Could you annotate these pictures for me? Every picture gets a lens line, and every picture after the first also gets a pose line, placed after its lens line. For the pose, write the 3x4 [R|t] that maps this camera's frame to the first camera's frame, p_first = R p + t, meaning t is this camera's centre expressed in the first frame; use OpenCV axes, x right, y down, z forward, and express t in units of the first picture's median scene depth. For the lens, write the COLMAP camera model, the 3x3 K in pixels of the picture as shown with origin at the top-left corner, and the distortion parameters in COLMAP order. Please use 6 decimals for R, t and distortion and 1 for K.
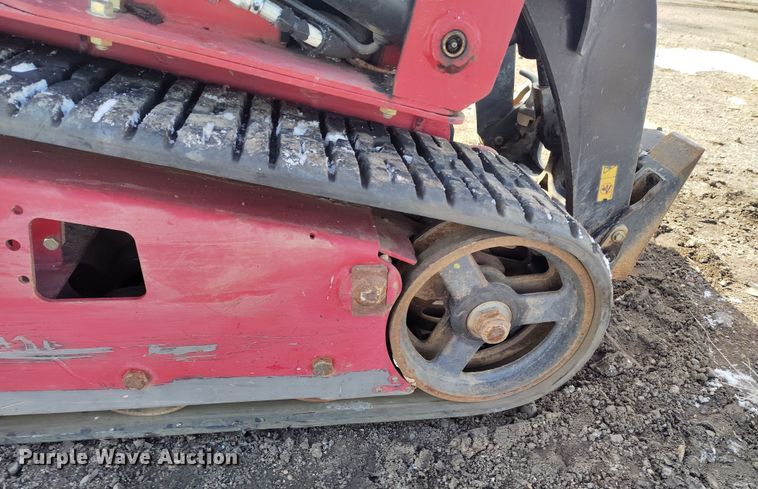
lens RADIAL K [[506.3, 0, 381.7], [0, 506.3, 250.9], [0, 0, 1]] dist [0.024544, -0.013378]
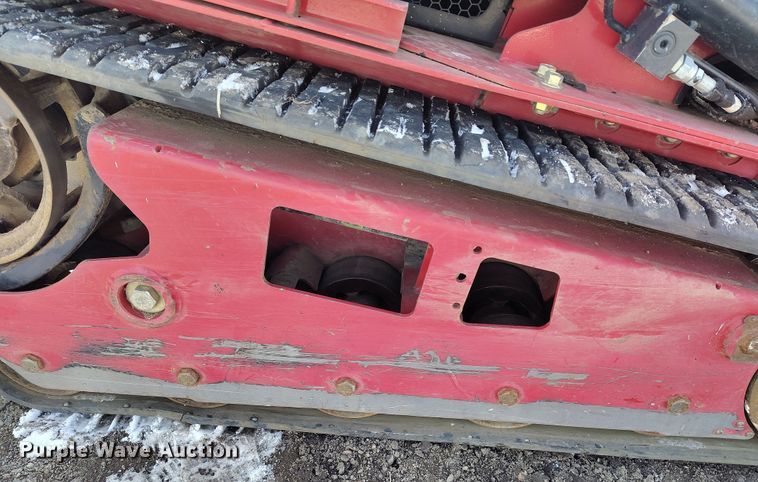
lens RADIAL K [[501.1, 0, 380.9], [0, 501.1, 245.7], [0, 0, 1]] dist [0.021699, -0.011550]
pose [[0.982551, 0.061333, -0.175588, -0.619224], [-0.066242, 0.997556, -0.022227, -0.042106], [0.173795, 0.033471, 0.984213, -0.170545]]
